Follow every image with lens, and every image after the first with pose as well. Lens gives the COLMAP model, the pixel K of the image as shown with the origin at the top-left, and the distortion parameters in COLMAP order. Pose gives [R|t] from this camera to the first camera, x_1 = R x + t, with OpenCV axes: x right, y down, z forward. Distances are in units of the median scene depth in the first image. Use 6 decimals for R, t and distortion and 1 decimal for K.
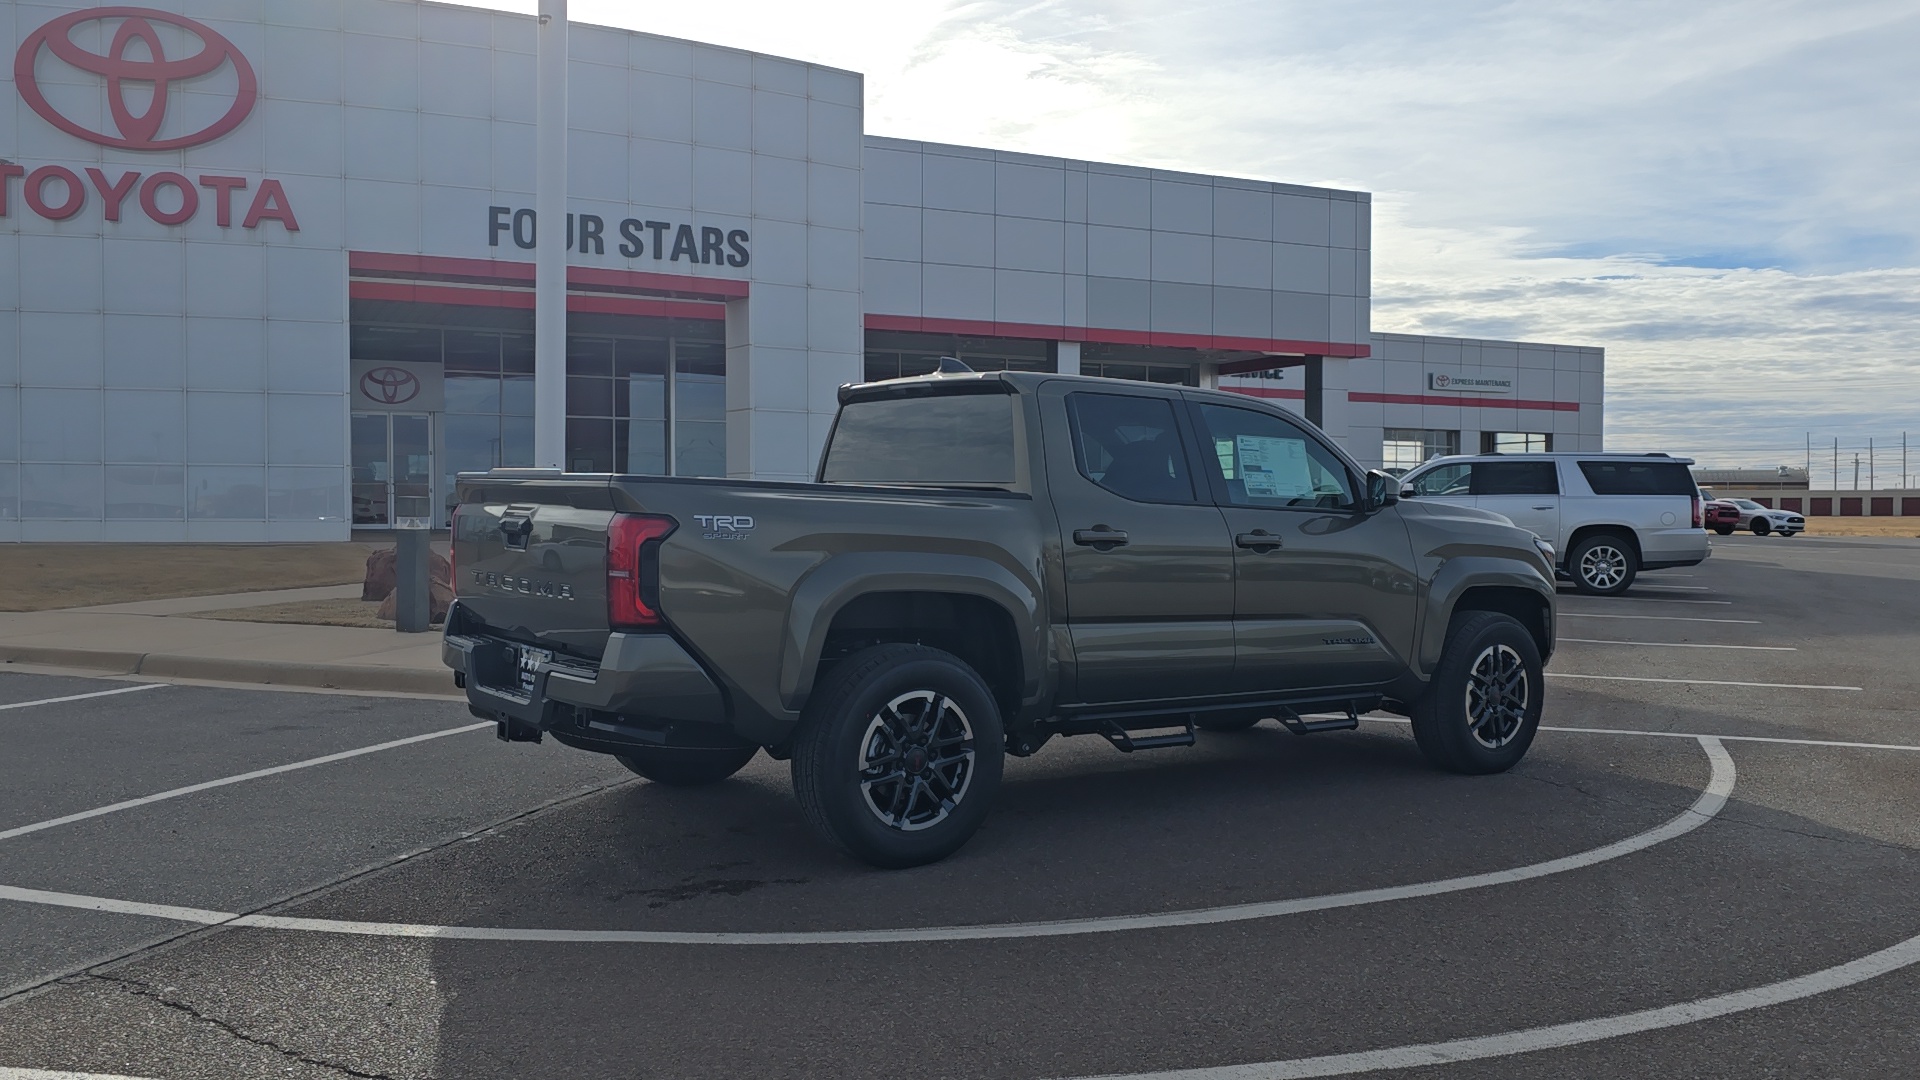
lens RADIAL K [[1603.2, 0, 962.6], [0, 1603.2, 531.8], [0, 0, 1]] dist [-0.002740, 0.008733]
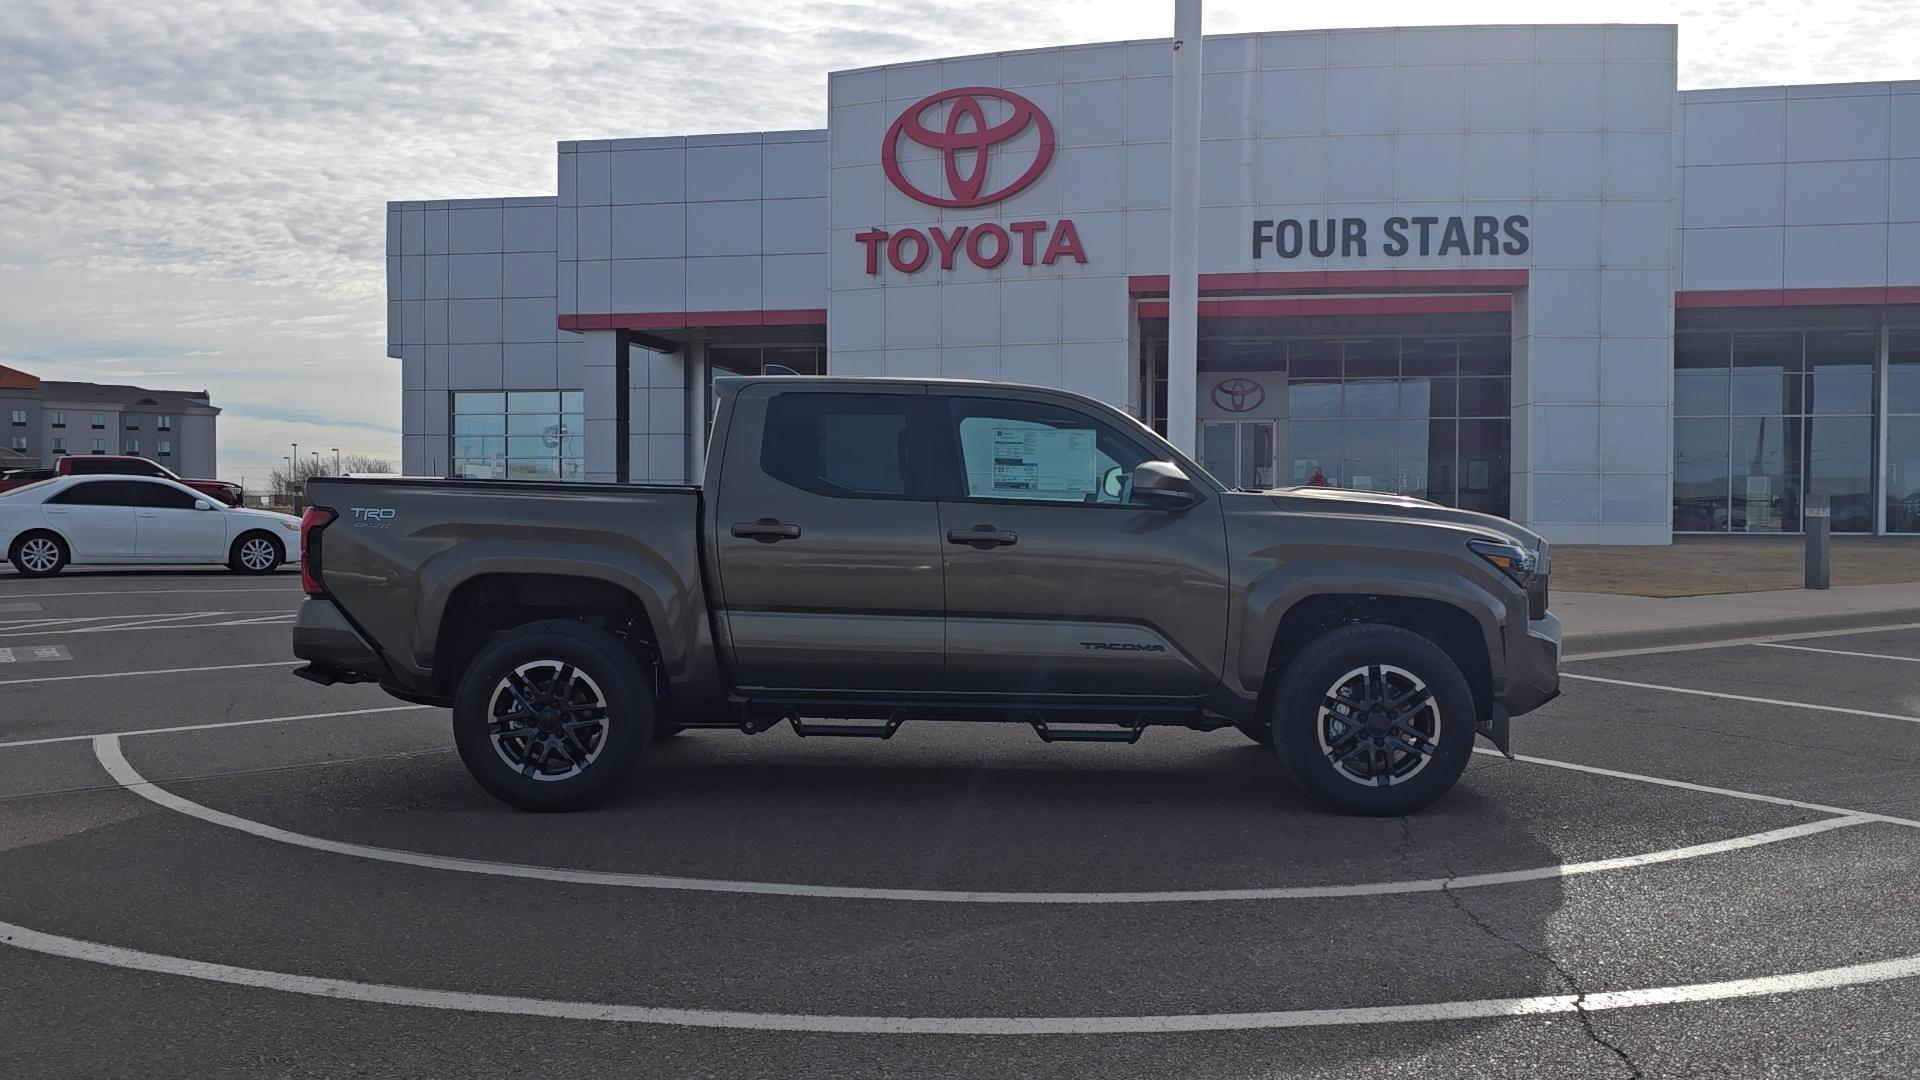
lens RADIAL K [[1603.2, 0, 961.7], [0, 1603.2, 530.3], [0, 0, 1]] dist [-0.002740, 0.008733]
pose [[0.791779, 0.007755, -0.610758, 0.271187], [-0.009690, 0.999953, 0.000134, 0.000584], [0.610731, 0.005812, 0.791817, 0.078556]]
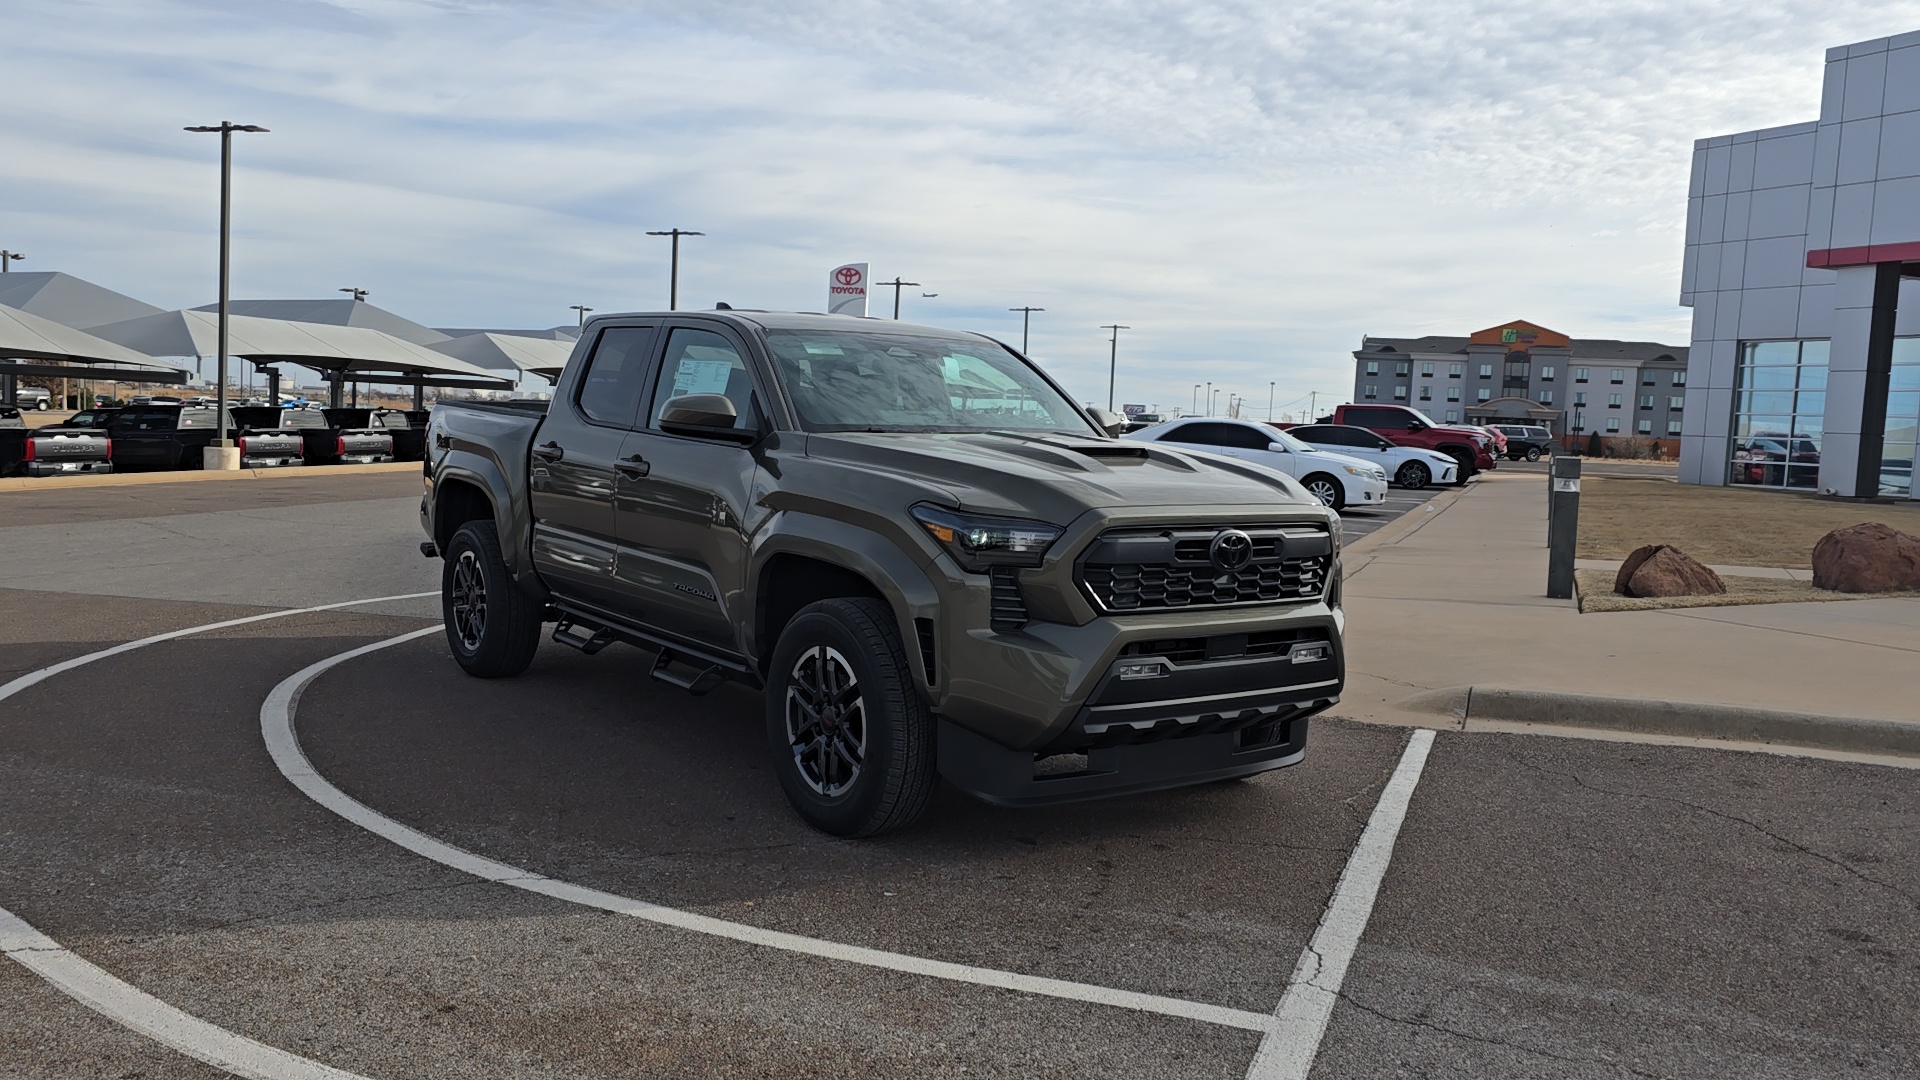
lens RADIAL K [[1603.2, 0, 951.6], [0, 1603.2, 551.9], [0, 0, 1]] dist [-0.002740, 0.008733]
pose [[-0.011288, 0.075876, -0.997053, 0.407608], [-0.063485, 0.995051, 0.076442, -0.010365], [0.997919, 0.064161, -0.006415, 0.423681]]
